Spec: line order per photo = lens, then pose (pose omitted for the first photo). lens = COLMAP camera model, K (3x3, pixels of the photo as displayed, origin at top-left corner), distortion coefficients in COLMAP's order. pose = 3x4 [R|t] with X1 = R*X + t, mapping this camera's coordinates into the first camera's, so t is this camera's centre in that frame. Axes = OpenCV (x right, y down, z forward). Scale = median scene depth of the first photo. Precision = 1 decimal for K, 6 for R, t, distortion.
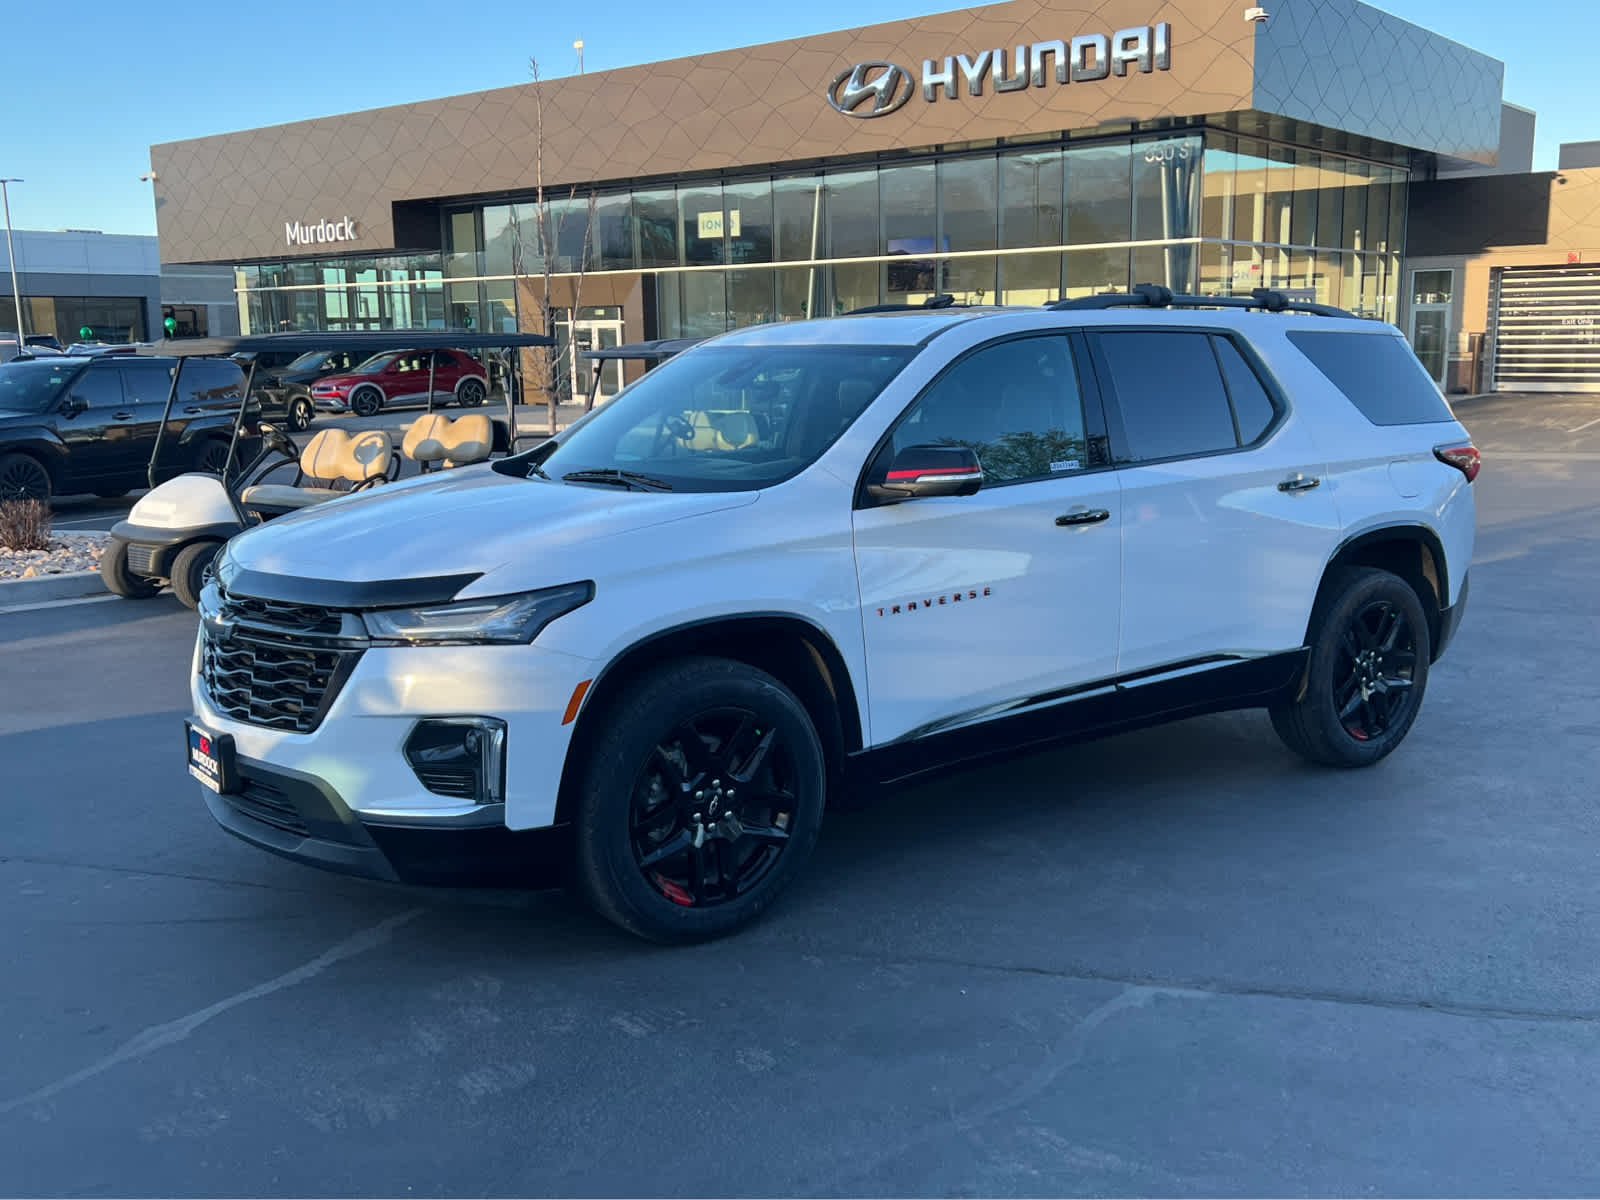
lens RADIAL K [[1543.1, 0, 800.0], [0, 1543.1, 600.0], [0, 0, 1]] dist [0.092116, -0.174137]
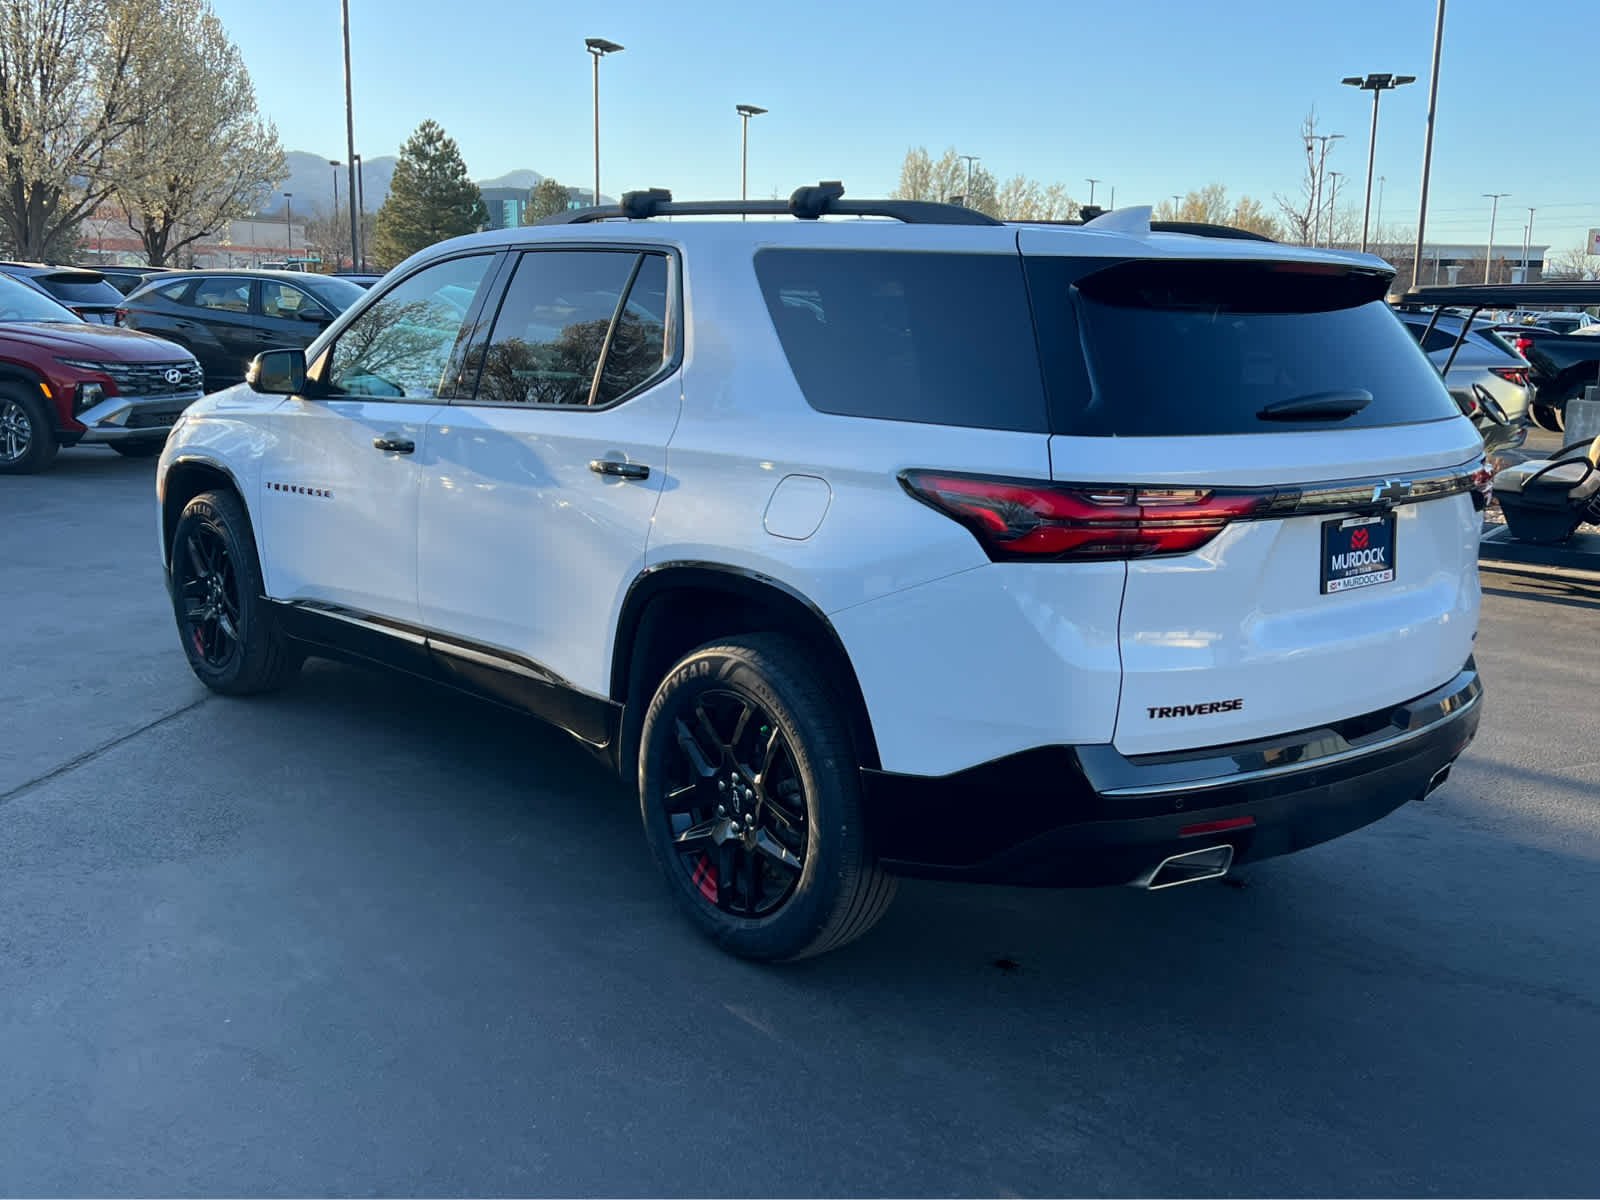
lens RADIAL K [[1598.3, 0, 800.0], [0, 1598.3, 600.0], [0, 0, 1]] dist [0.056928, 0.003817]
pose [[0.091212, 0.194957, -0.976561, 0.193028], [-0.187372, 0.966494, 0.175447, -0.029528], [0.978045, 0.166977, 0.124686, 0.184703]]
